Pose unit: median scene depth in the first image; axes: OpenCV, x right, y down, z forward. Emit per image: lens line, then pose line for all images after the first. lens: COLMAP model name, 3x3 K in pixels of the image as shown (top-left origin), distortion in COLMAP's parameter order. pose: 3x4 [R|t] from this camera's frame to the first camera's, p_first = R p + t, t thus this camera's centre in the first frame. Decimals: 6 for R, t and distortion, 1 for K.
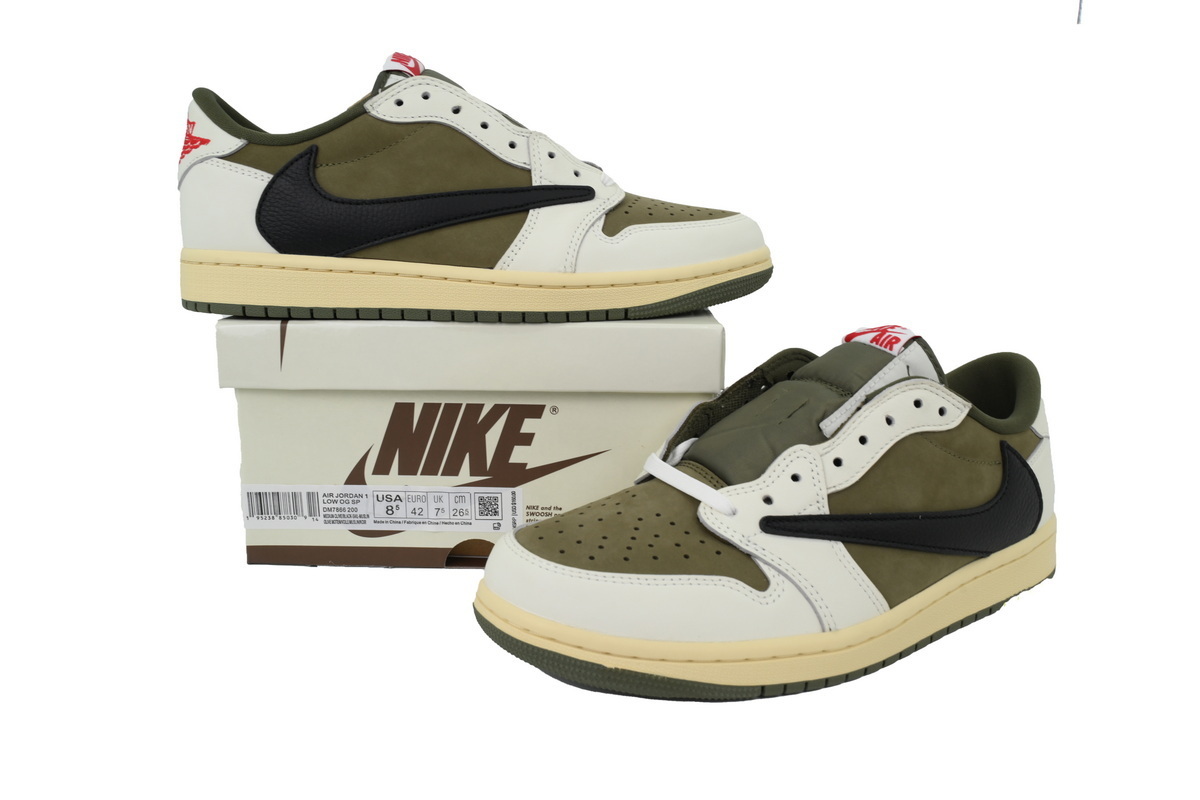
lens RADIAL K [[934.5, 0, 600.0], [0, 934.5, 400.0], [0, 0, 1]] dist [-0.007012, -0.001778]
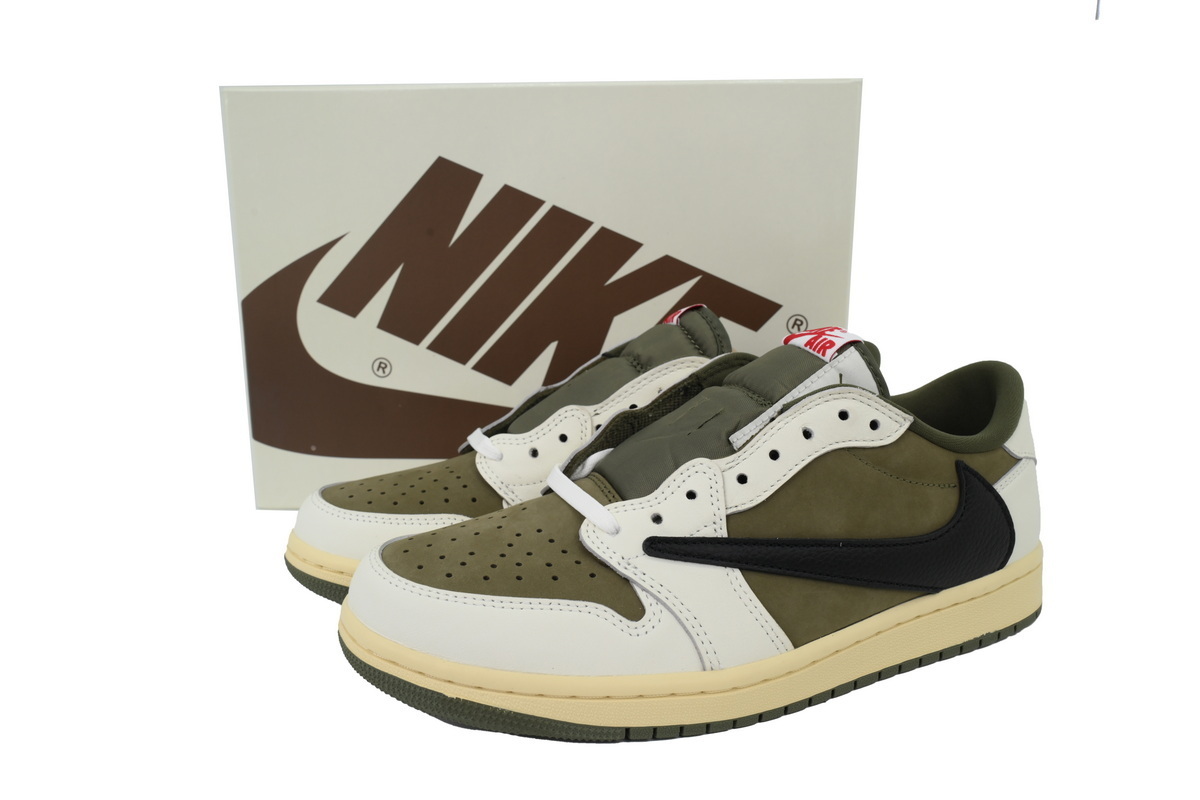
lens RADIAL K [[934.5, 0, 600.0], [0, 934.5, 400.0], [0, 0, 1]] dist [-0.007012, -0.001778]
pose [[0.991585, 0.018562, -0.128117, 0.235458], [-0.020456, 0.999700, -0.013488, 0.006343], [0.127828, 0.015995, 0.991667, 0.101907]]
